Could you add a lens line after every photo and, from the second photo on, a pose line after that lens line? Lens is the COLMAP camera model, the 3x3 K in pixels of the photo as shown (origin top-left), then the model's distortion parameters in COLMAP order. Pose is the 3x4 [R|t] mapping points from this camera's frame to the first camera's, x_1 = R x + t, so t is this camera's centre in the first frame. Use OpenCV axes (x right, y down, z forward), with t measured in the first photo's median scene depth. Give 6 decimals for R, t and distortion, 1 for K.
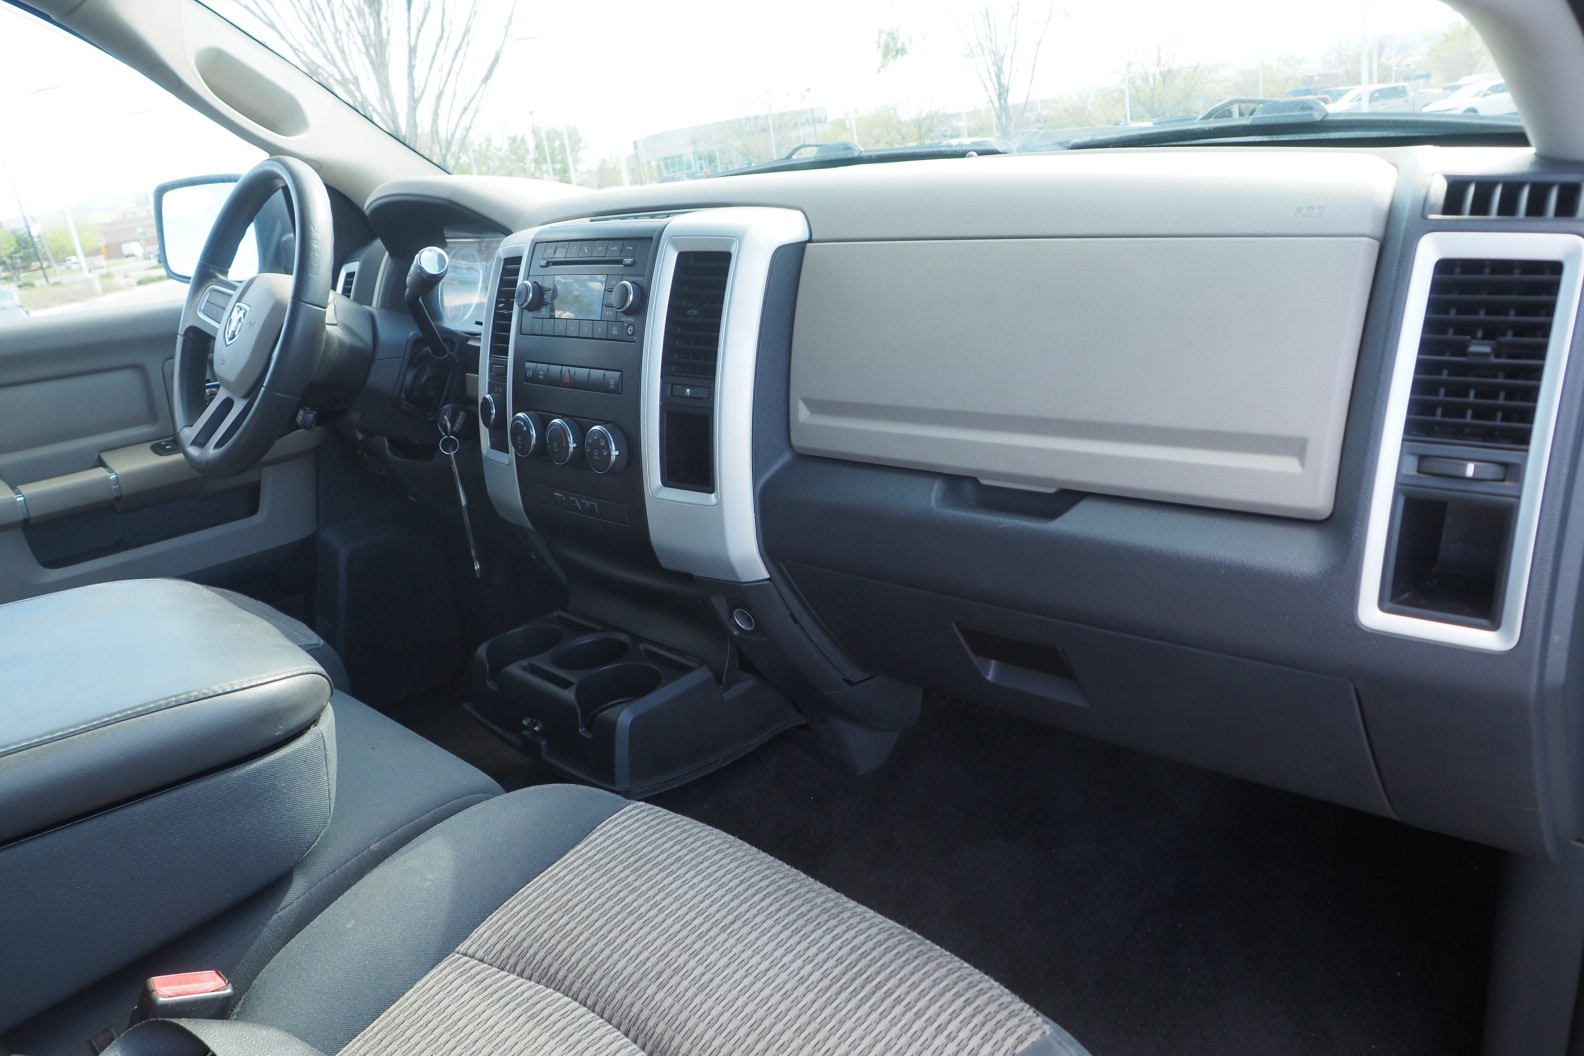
lens RADIAL K [[1138.6, 0, 787.4], [0, 1138.6, 547.4], [0, 0, 1]] dist [-0.024630, 0.001884]
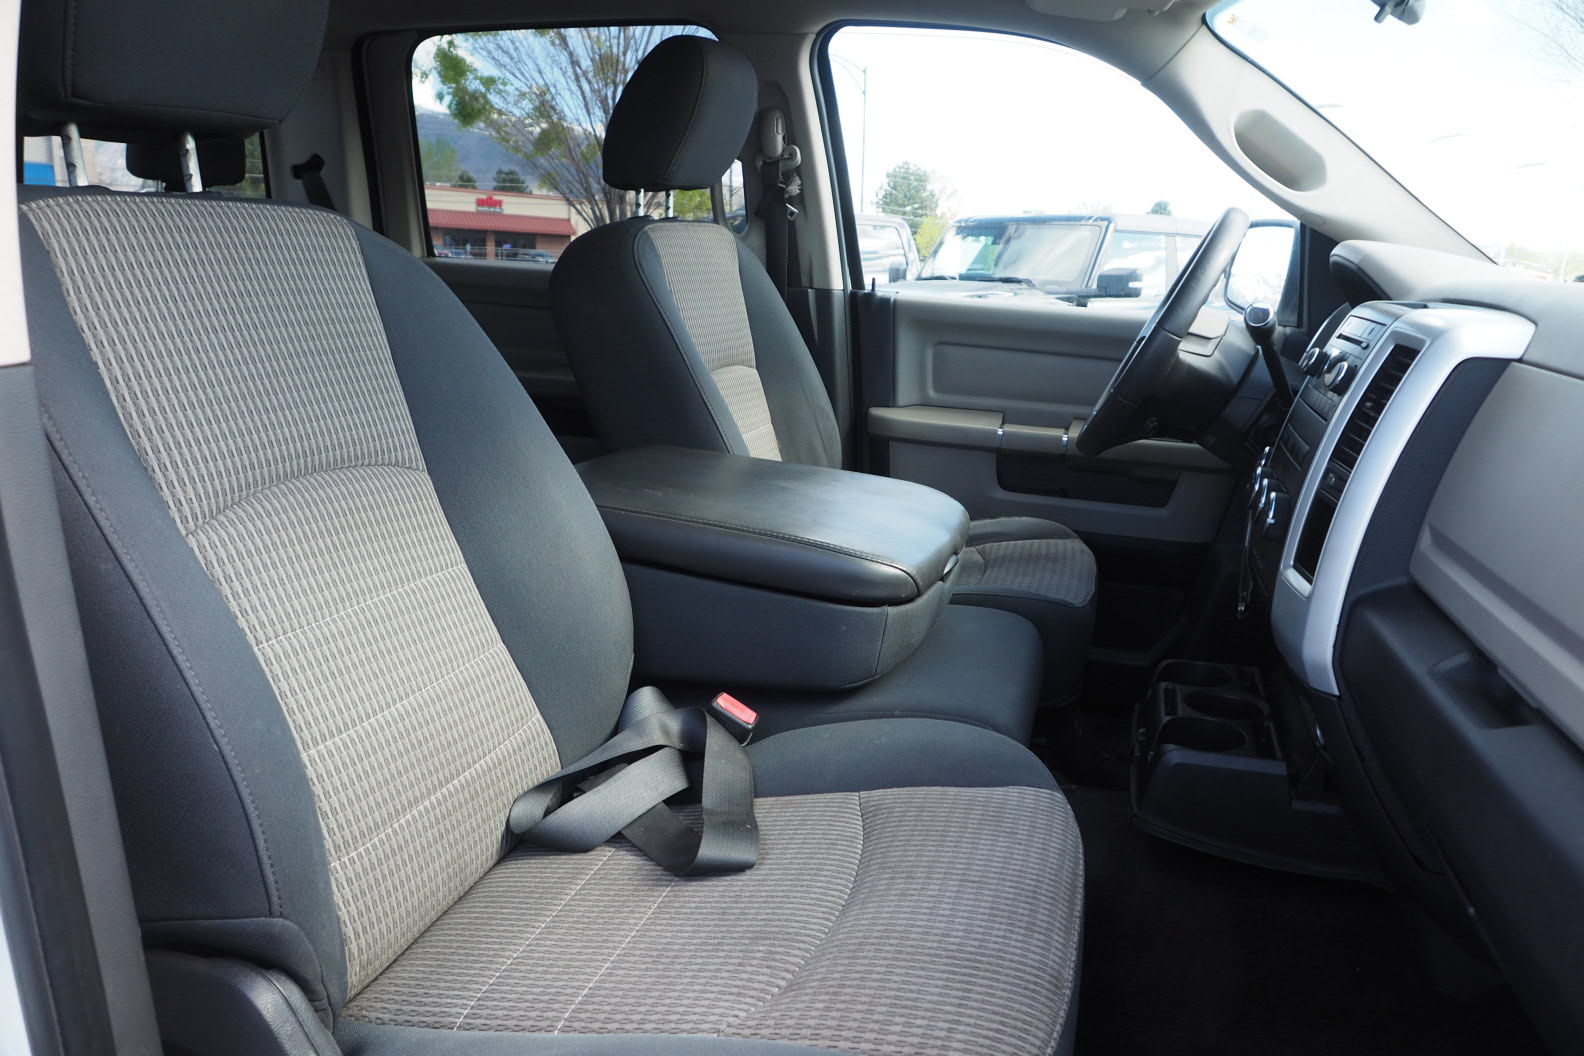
lens RADIAL K [[1138.6, 0, 787.4], [0, 1138.6, 547.4], [0, 0, 1]] dist [-0.024630, 0.001884]
pose [[0.460173, 0.340312, -0.820017, 0.493789], [-0.367391, 0.913822, 0.173071, -0.078664], [0.808248, 0.221624, 0.545544, 0.103321]]
